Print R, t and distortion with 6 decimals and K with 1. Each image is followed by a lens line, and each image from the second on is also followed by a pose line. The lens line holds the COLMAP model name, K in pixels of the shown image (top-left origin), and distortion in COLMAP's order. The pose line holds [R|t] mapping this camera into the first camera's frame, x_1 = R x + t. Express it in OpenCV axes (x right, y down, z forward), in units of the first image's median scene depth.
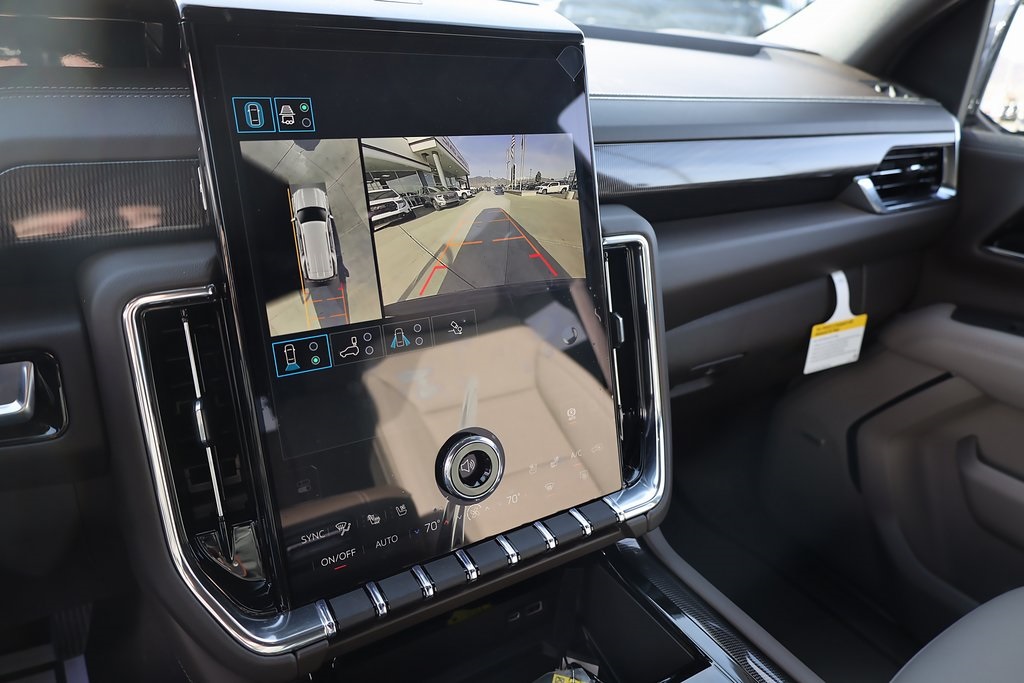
lens RADIAL K [[689.6, 0, 512.0], [0, 689.6, 341.5], [0, 0, 1]] dist [-0.023925, 0.003581]
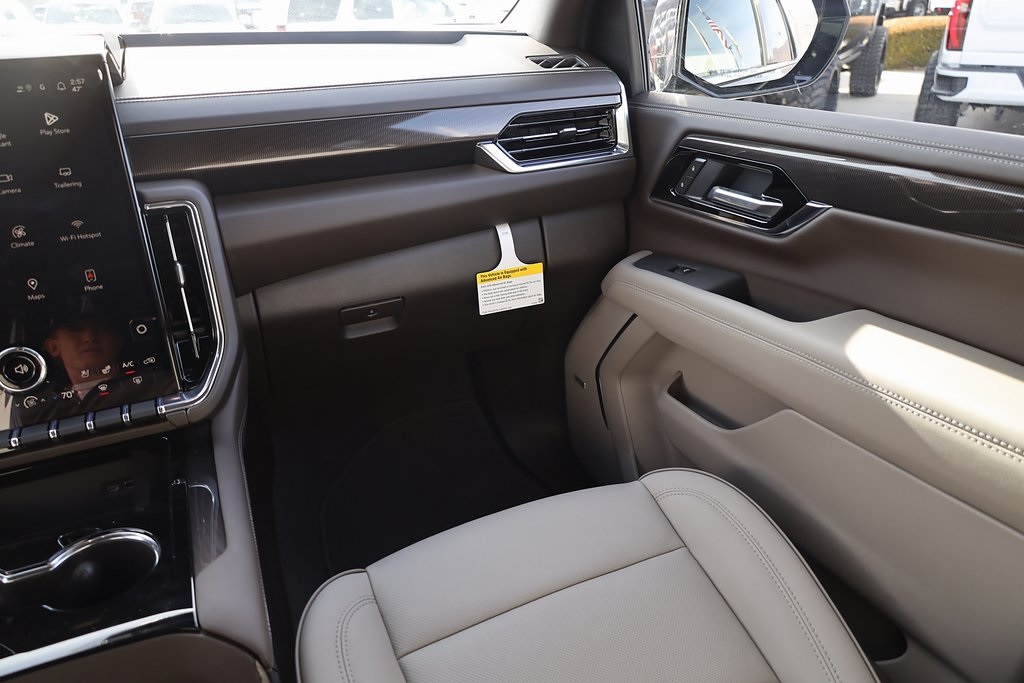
lens RADIAL K [[689.6, 0, 512.0], [0, 689.6, 341.5], [0, 0, 1]] dist [-0.023925, 0.003581]
pose [[0.988865, -0.029289, -0.145903, 0.647708], [0.031563, 0.999413, 0.013299, 0.076719], [0.145428, -0.017756, 0.989209, -0.143551]]
